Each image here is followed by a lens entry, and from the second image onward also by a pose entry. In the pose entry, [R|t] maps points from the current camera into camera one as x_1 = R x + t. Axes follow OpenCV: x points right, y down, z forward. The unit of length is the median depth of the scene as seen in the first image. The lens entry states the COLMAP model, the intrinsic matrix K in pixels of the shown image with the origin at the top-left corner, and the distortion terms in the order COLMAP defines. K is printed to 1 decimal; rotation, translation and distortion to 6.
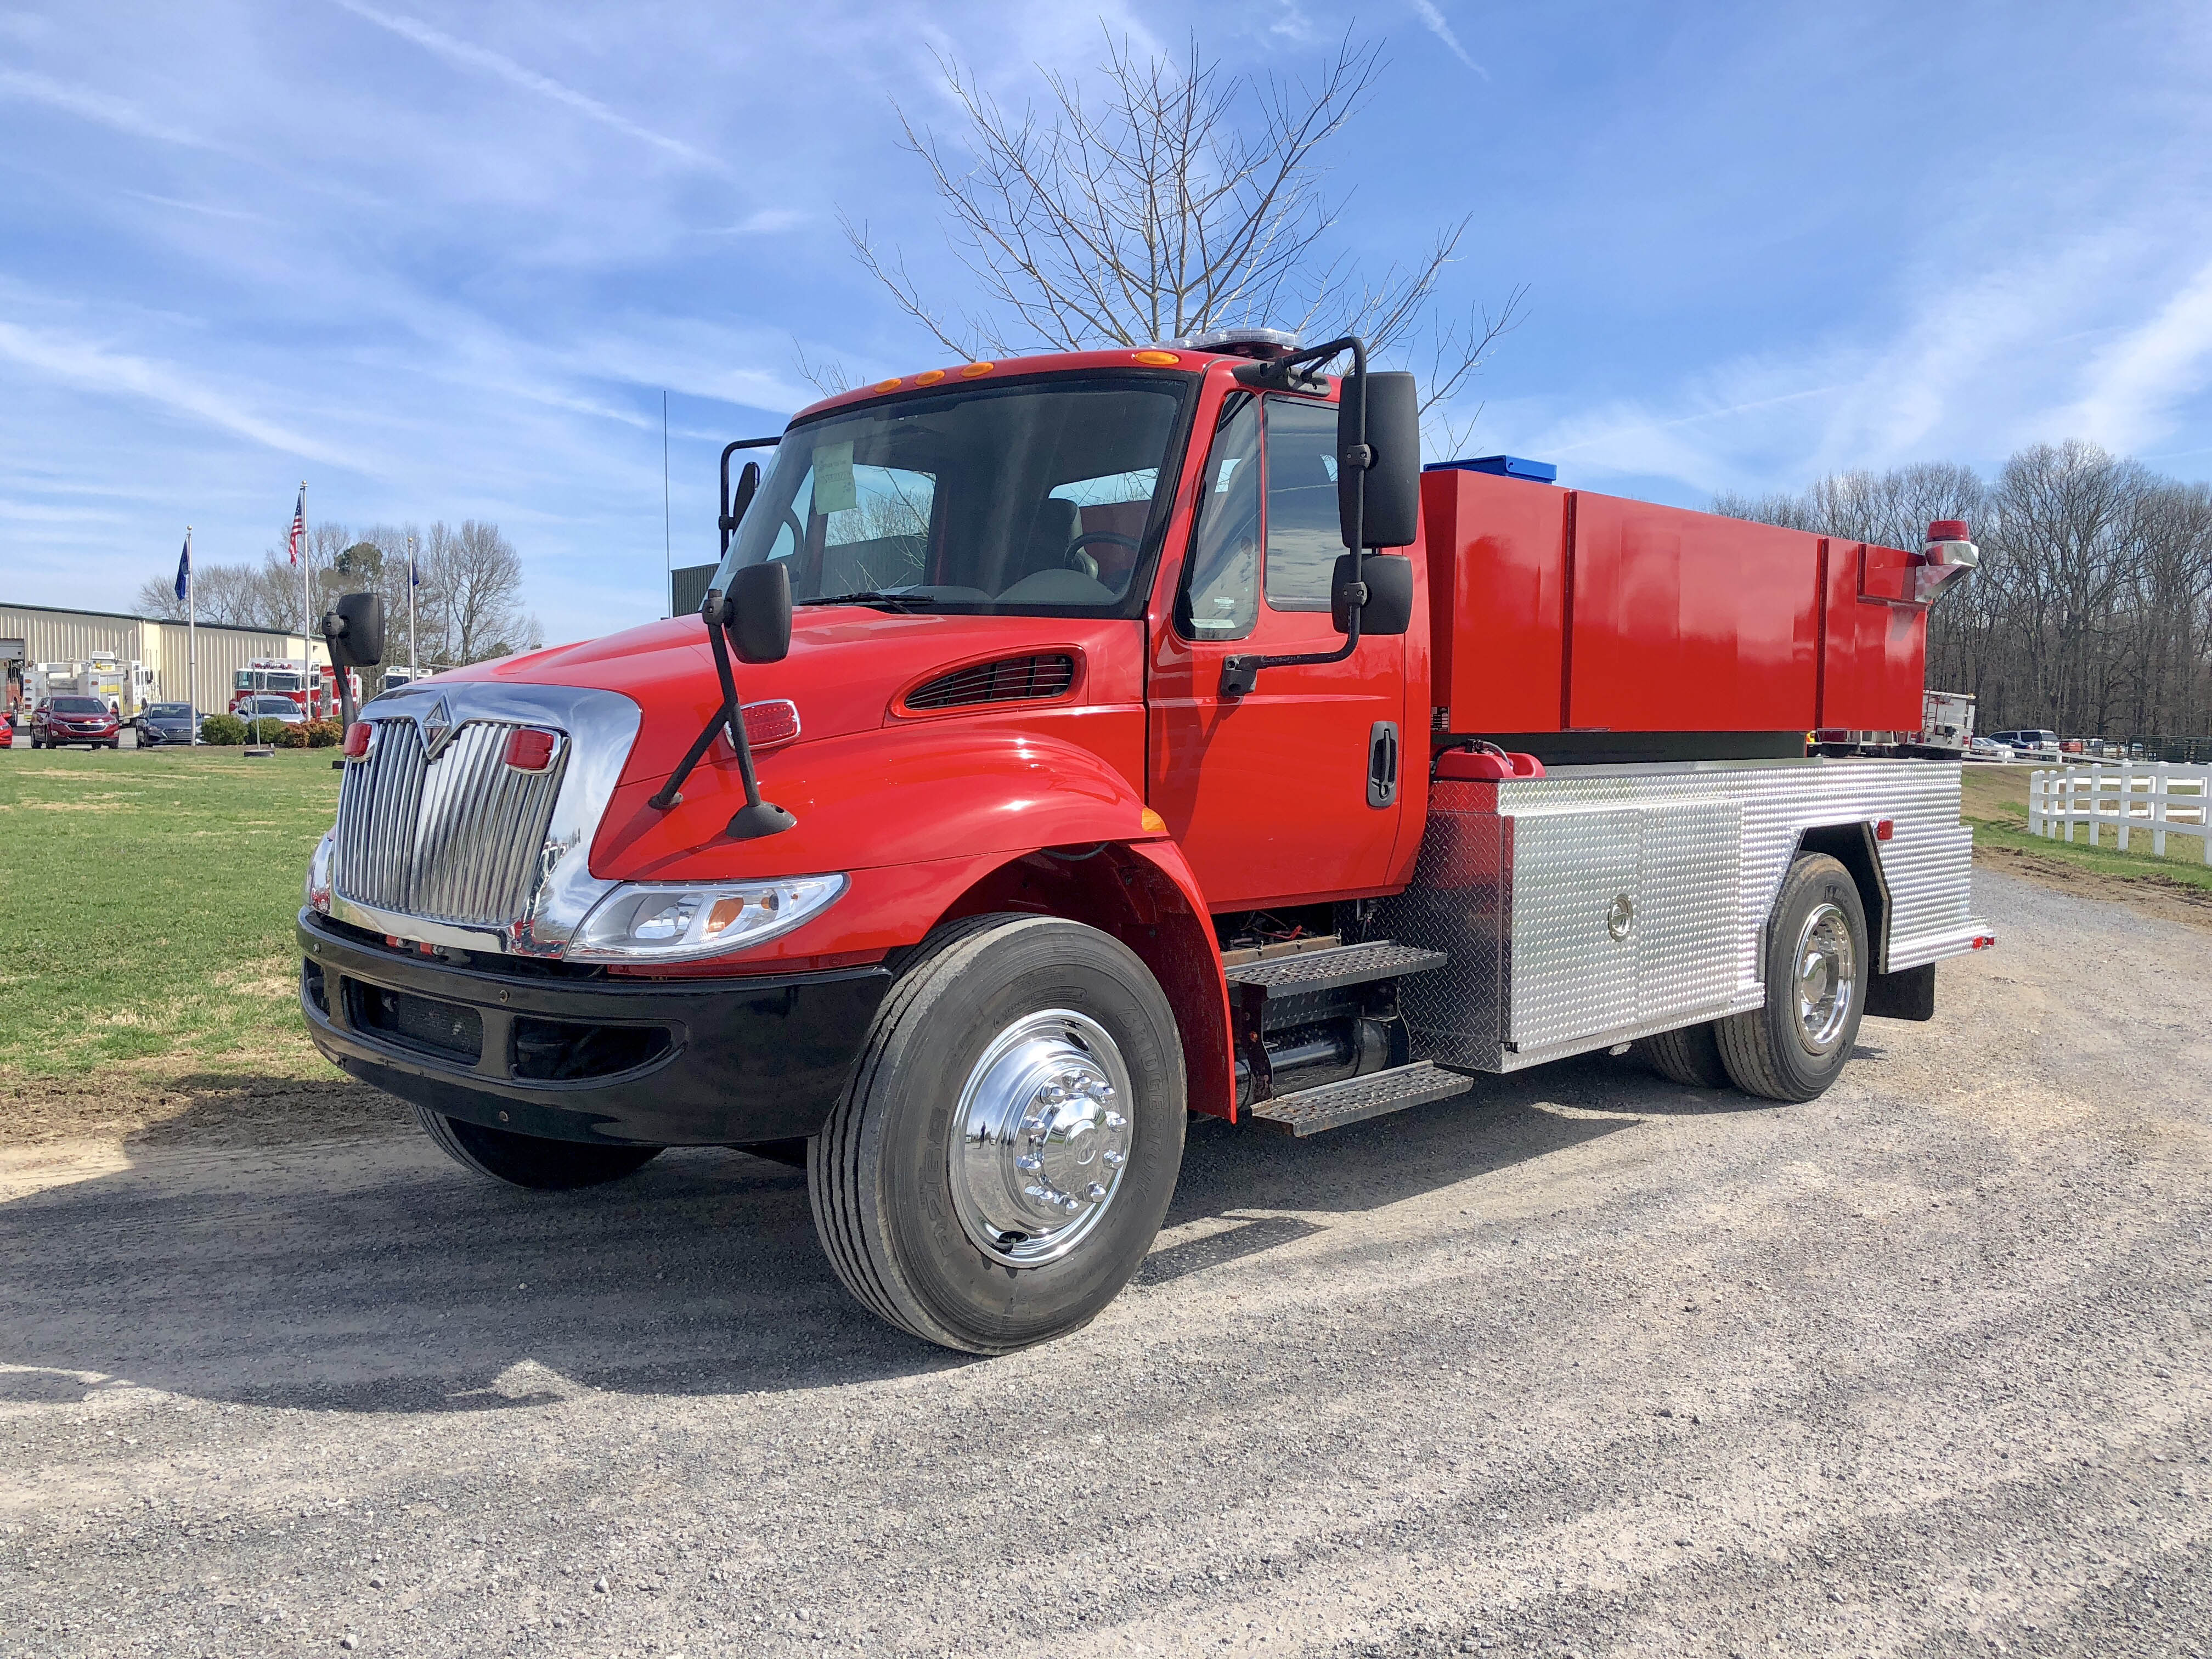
lens RADIAL K [[1777.8, 0, 1132.9], [0, 1777.8, 886.6], [0, 0, 1]] dist [0.007074, -0.000843]
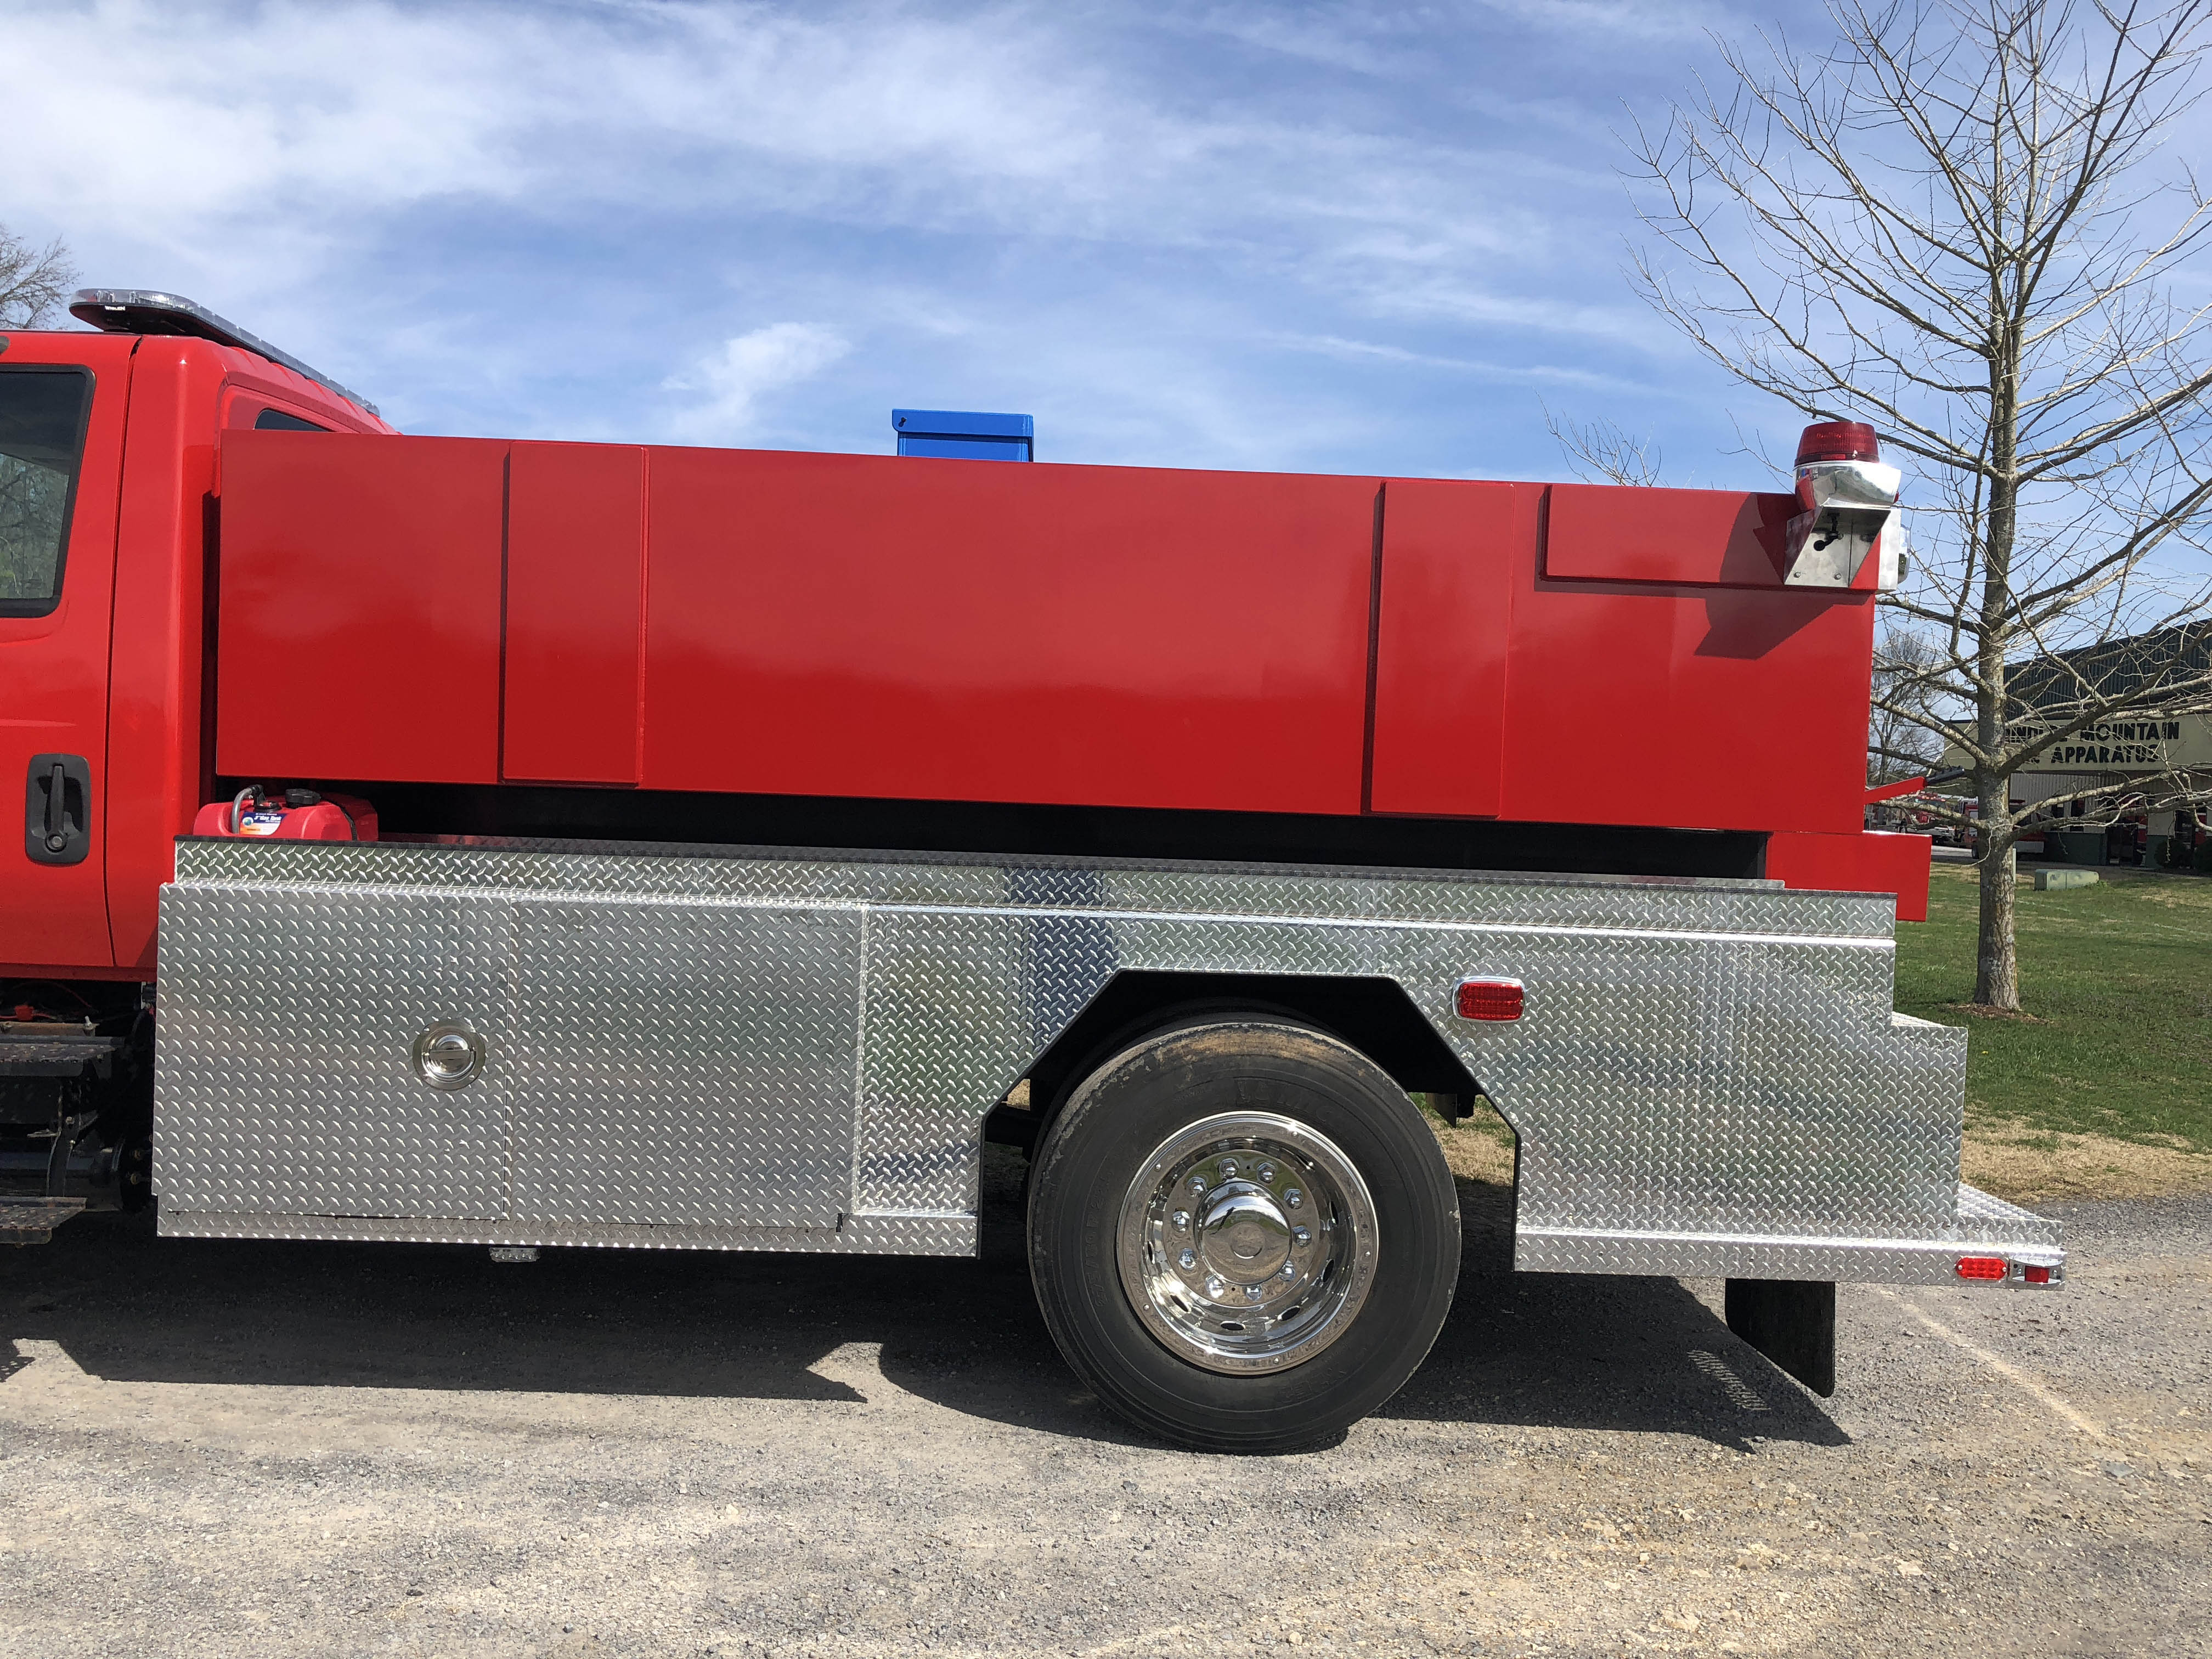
lens RADIAL K [[1777.0, 0, 1107.9], [0, 1777.0, 914.4], [0, 0, 1]] dist [0.000590, 0.006676]
pose [[0.710751, 0.063675, -0.700555, 0.953898], [-0.100268, 0.994896, -0.011300, -0.055127], [0.696261, 0.078275, 0.713508, 0.708837]]
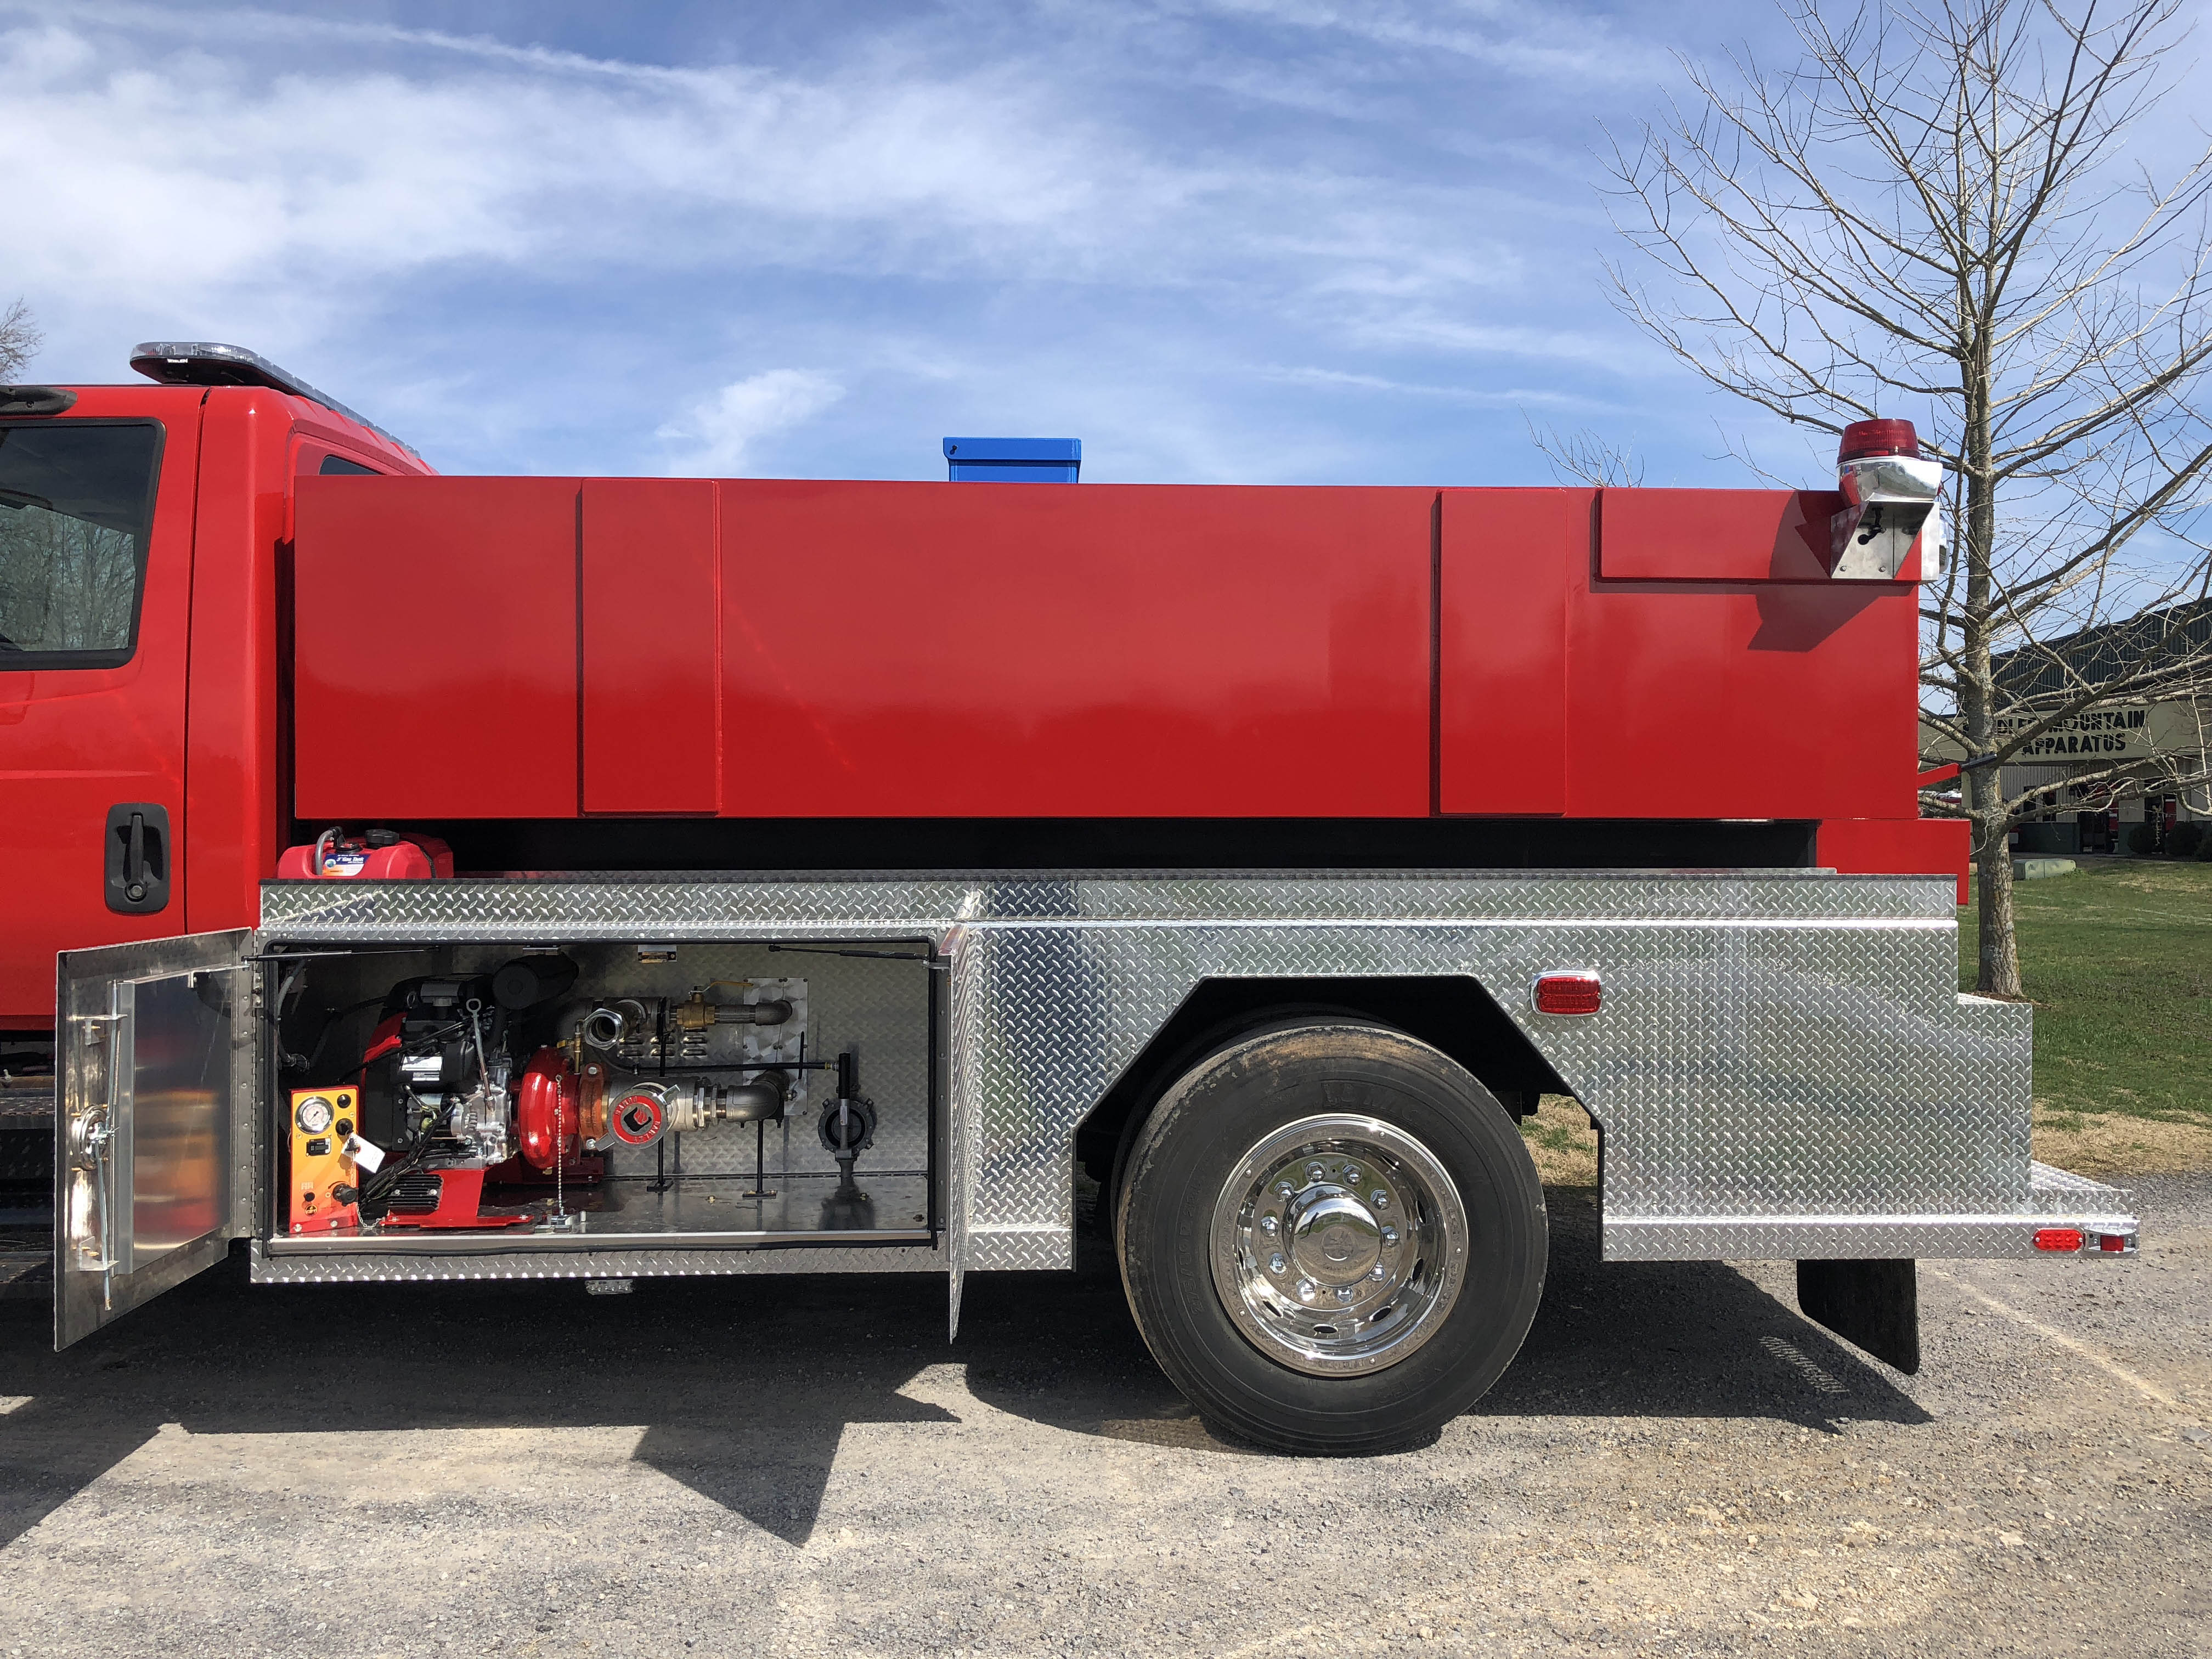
lens RADIAL K [[1777.8, 0, 1132.9], [0, 1777.8, 886.6], [0, 0, 1]] dist [0.007074, -0.000843]
pose [[0.729188, 0.015922, -0.684128, 0.931628], [-0.062139, 0.997140, -0.043025, -0.045792], [0.681486, 0.073884, 0.728092, 0.674648]]
